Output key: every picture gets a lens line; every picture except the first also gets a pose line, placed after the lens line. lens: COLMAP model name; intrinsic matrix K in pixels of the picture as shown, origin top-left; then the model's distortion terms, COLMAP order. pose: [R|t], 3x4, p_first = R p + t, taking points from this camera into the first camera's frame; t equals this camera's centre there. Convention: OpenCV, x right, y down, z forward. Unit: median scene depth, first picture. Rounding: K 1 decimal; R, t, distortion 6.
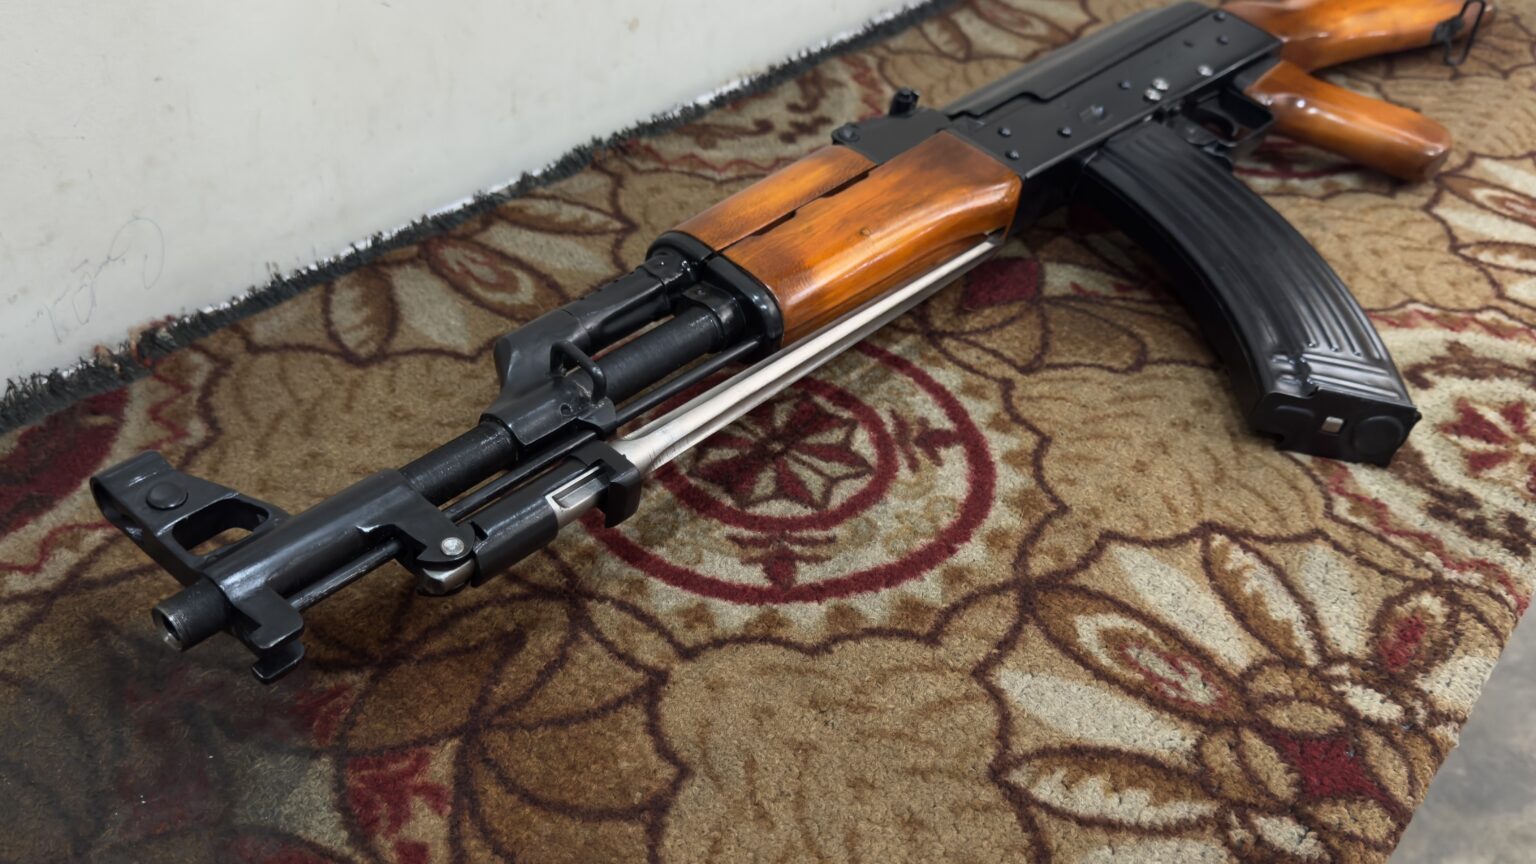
lens RADIAL K [[1374.6, 0, 771.5], [0, 1374.6, 435.1], [0, 0, 1]] dist [0.185966, -0.465333]
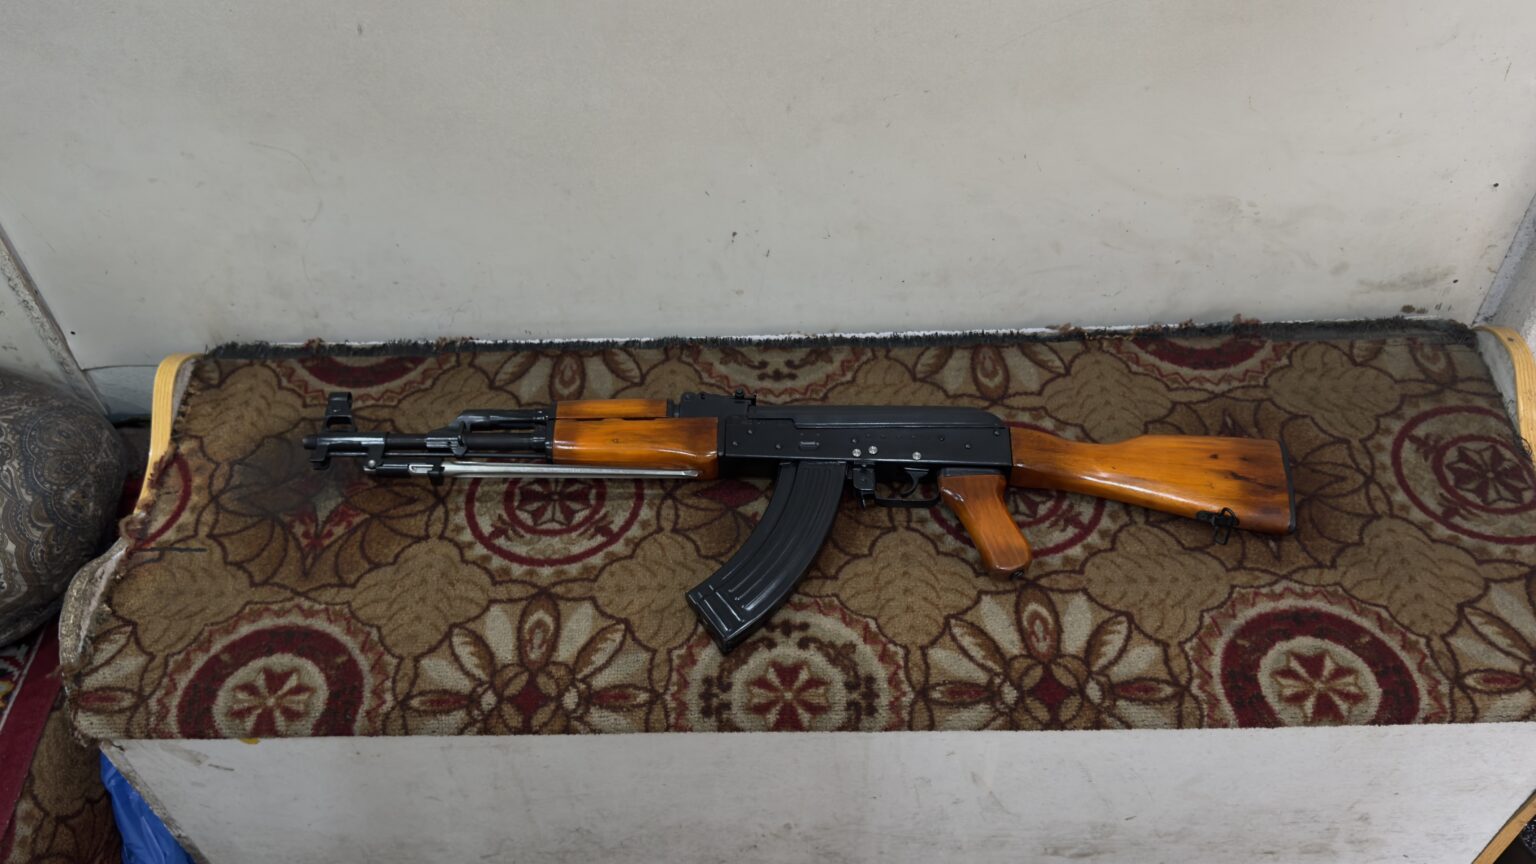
lens RADIAL K [[1333.3, 0, 749.6], [0, 1333.3, 436.3], [0, 0, 1]] dist [0.172335, -0.412400]
pose [[0.613644, 0.500396, -0.610773, 1.643686], [-0.416052, 0.862359, 0.288508, -0.931559], [0.671075, 0.077072, 0.737373, -0.553583]]
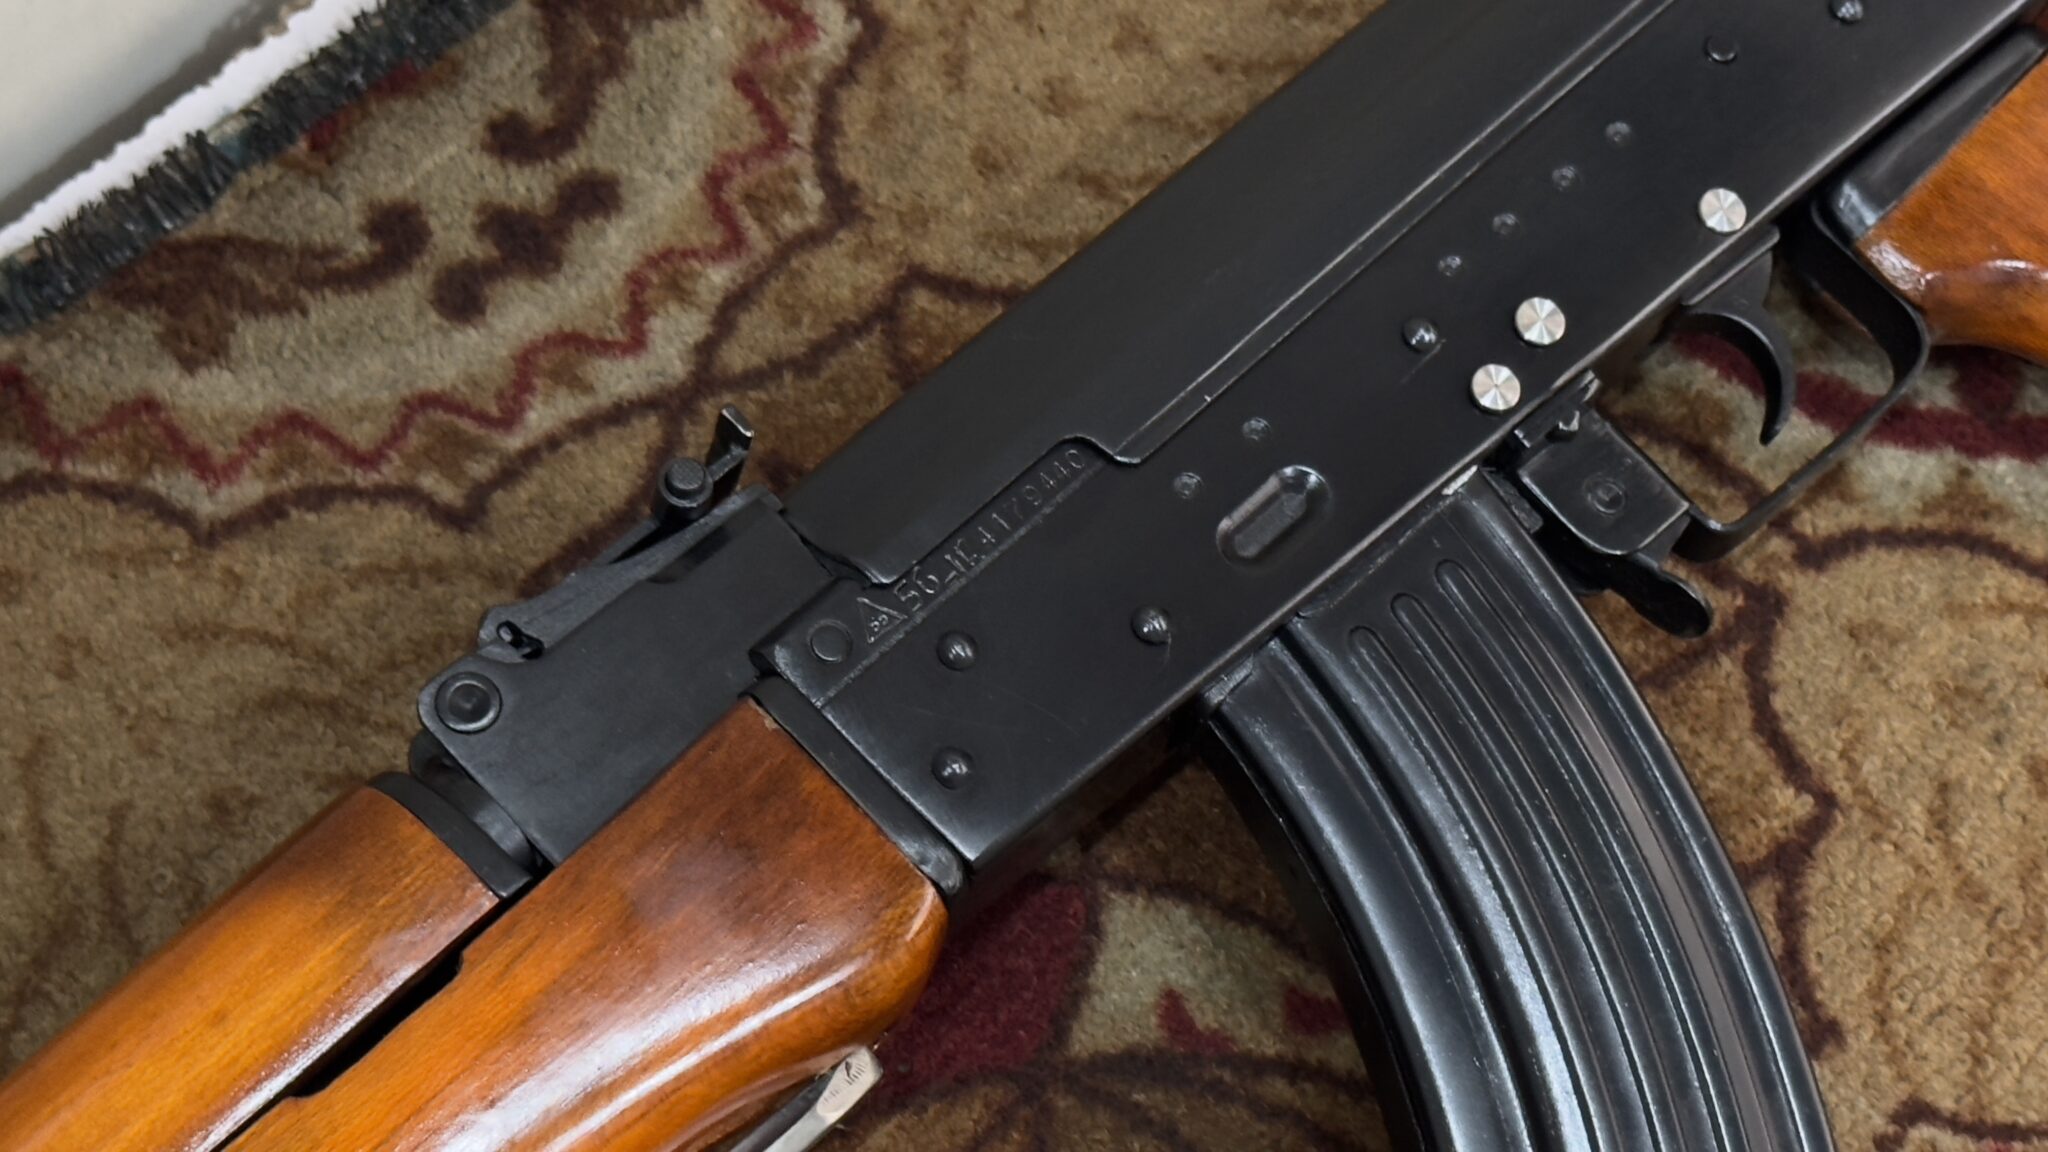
lens RADIAL K [[4051.4, 0, 1024.0], [0, 4051.4, 576.0], [0, 0, 1]] dist [0.155914, -0.231599]
pose [[0.995778, 0.070499, -0.058782, 0.285616], [-0.042368, 0.921112, 0.386985, -0.732942], [0.081427, -0.382861, 0.920211, 0.117797]]
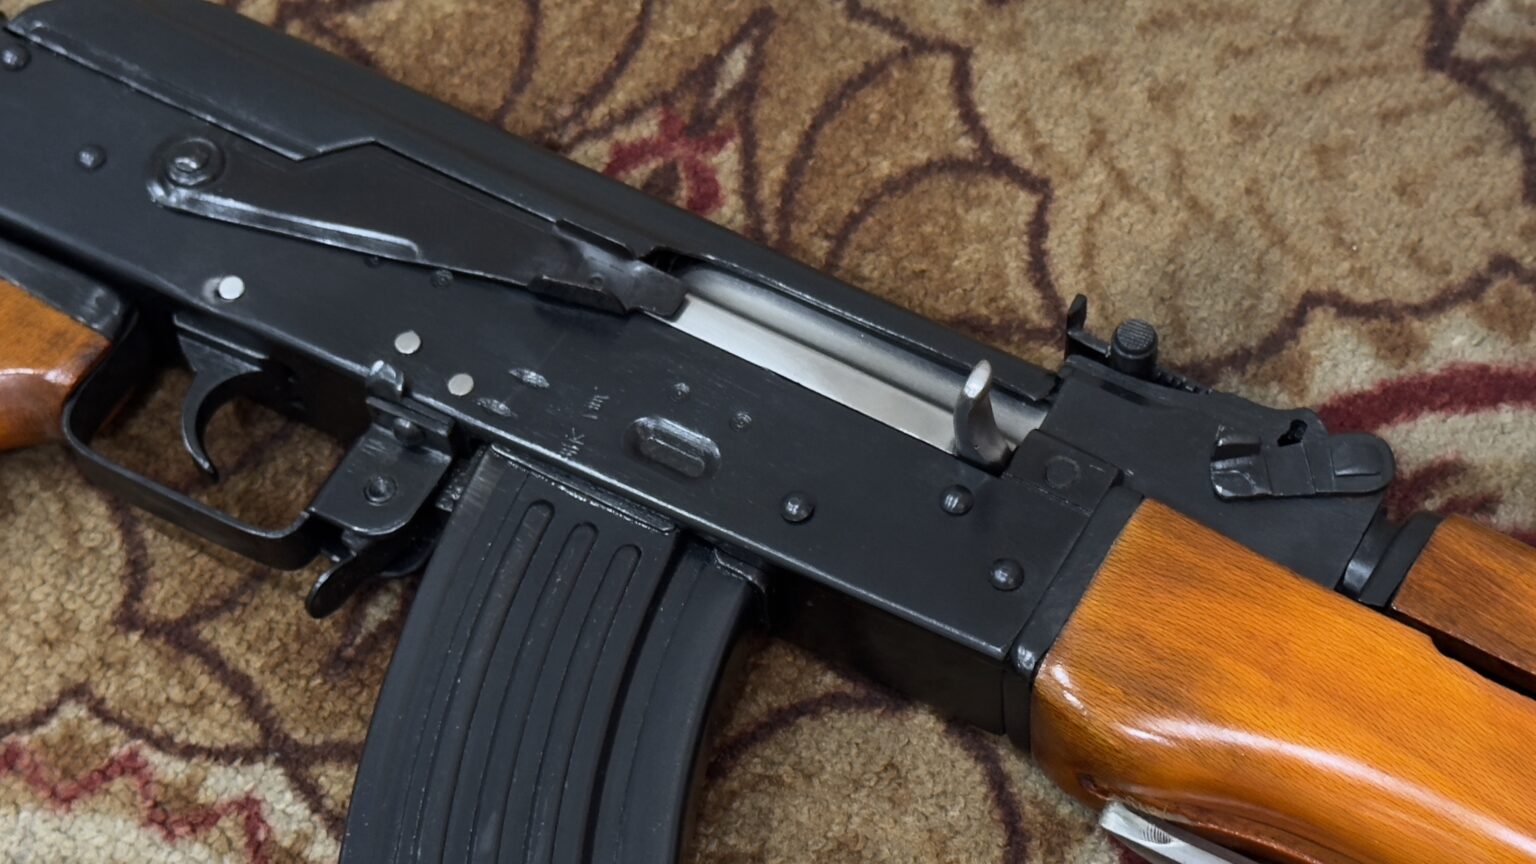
lens RADIAL K [[2972.8, 0, 768.0], [0, 2972.8, 432.0], [0, 0, 1]] dist [0.168770, -0.162597]
pose [[0.162921, 0.782193, -0.601357, 1.029443], [-0.549886, 0.578048, 0.602898, -0.919485], [0.819196, 0.232453, 0.524293, 0.712643]]
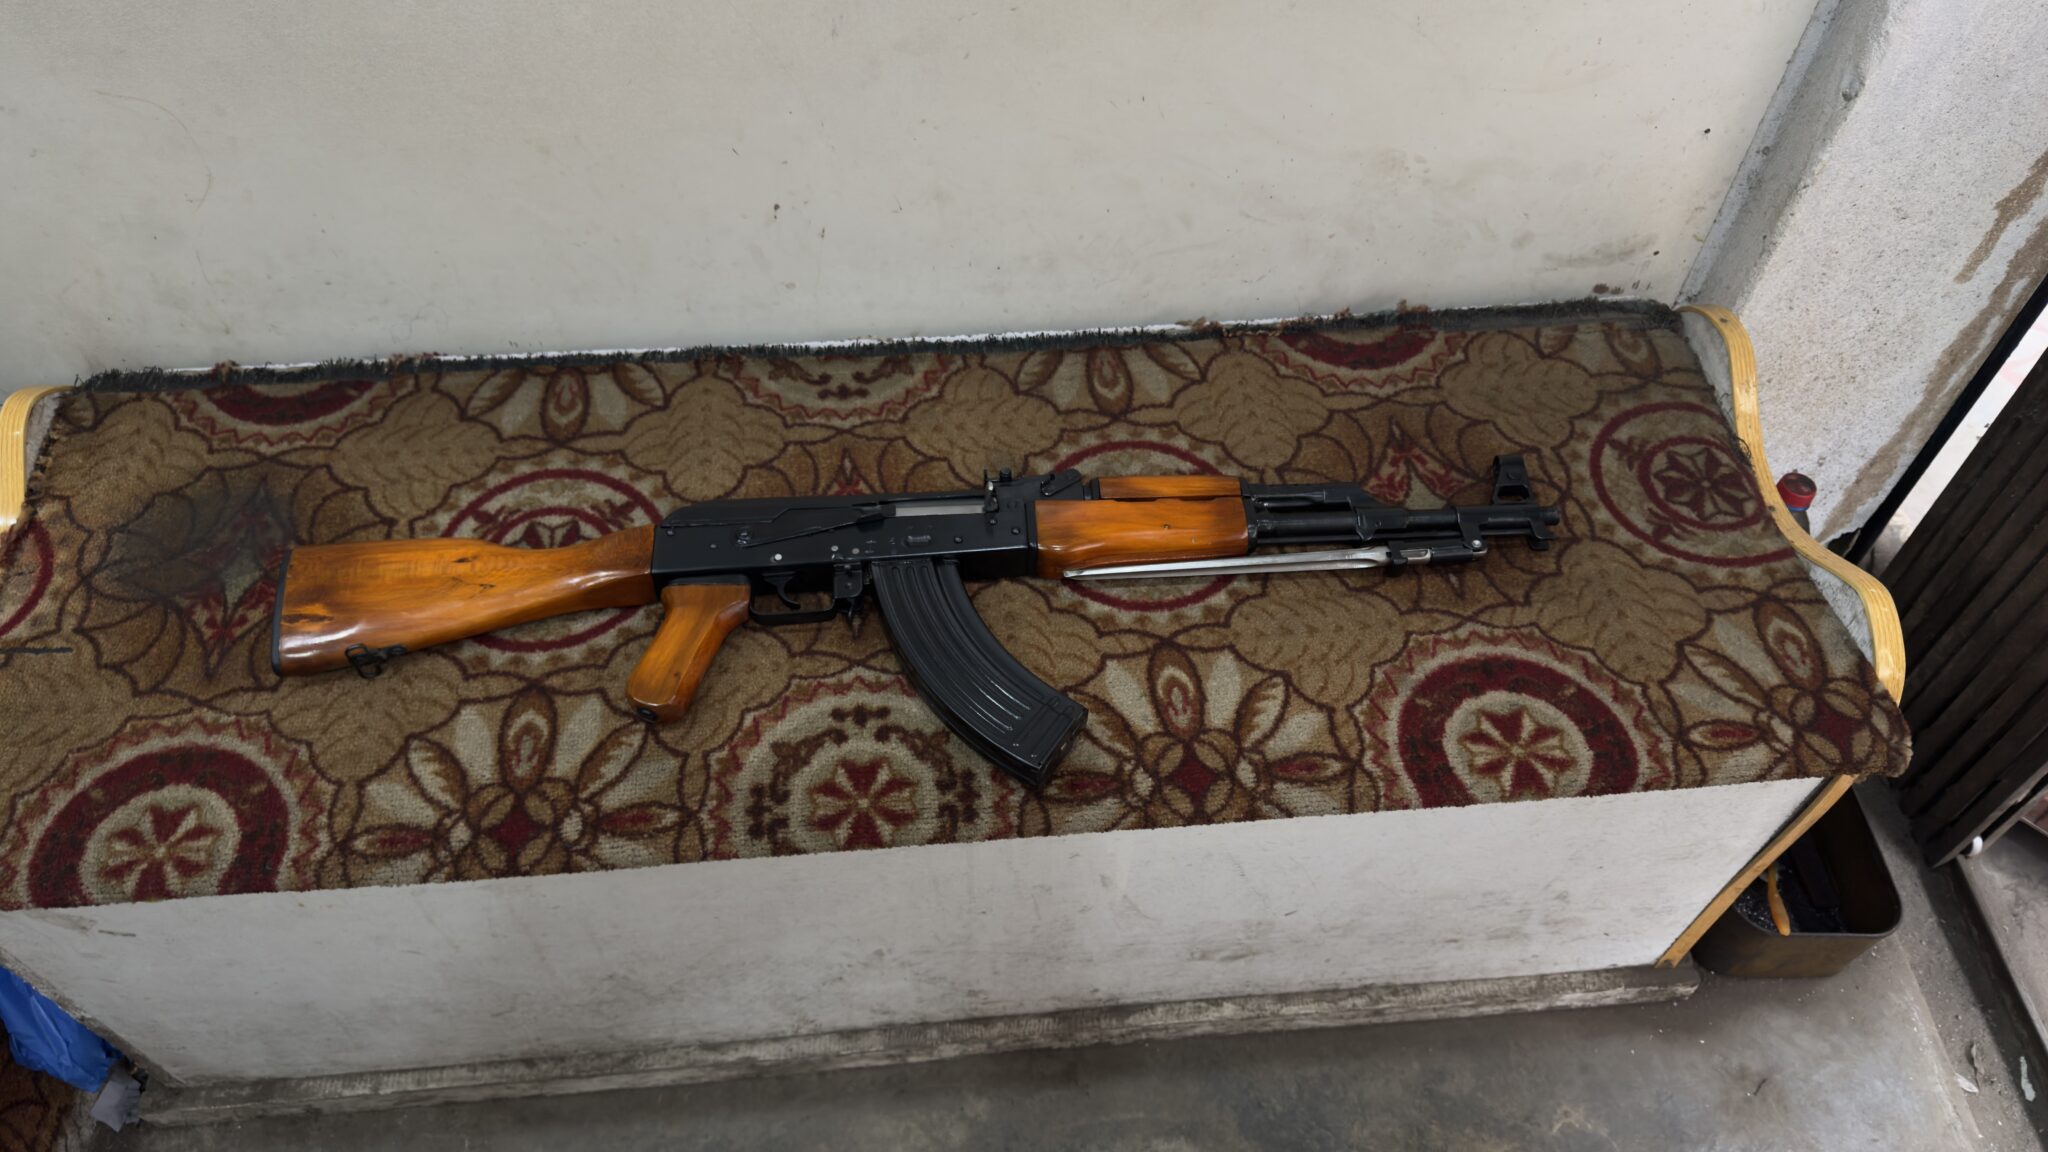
lens RADIAL K [[1430.3, 0, 1024.0], [0, 1430.3, 576.0], [0, 0, 1]] dist [0.179966, -0.432886]
pose [[0.695129, 0.512978, -0.503636, 1.471233], [-0.414180, 0.858400, 0.302663, -0.844368], [0.587581, -0.001794, 0.809163, -0.225149]]
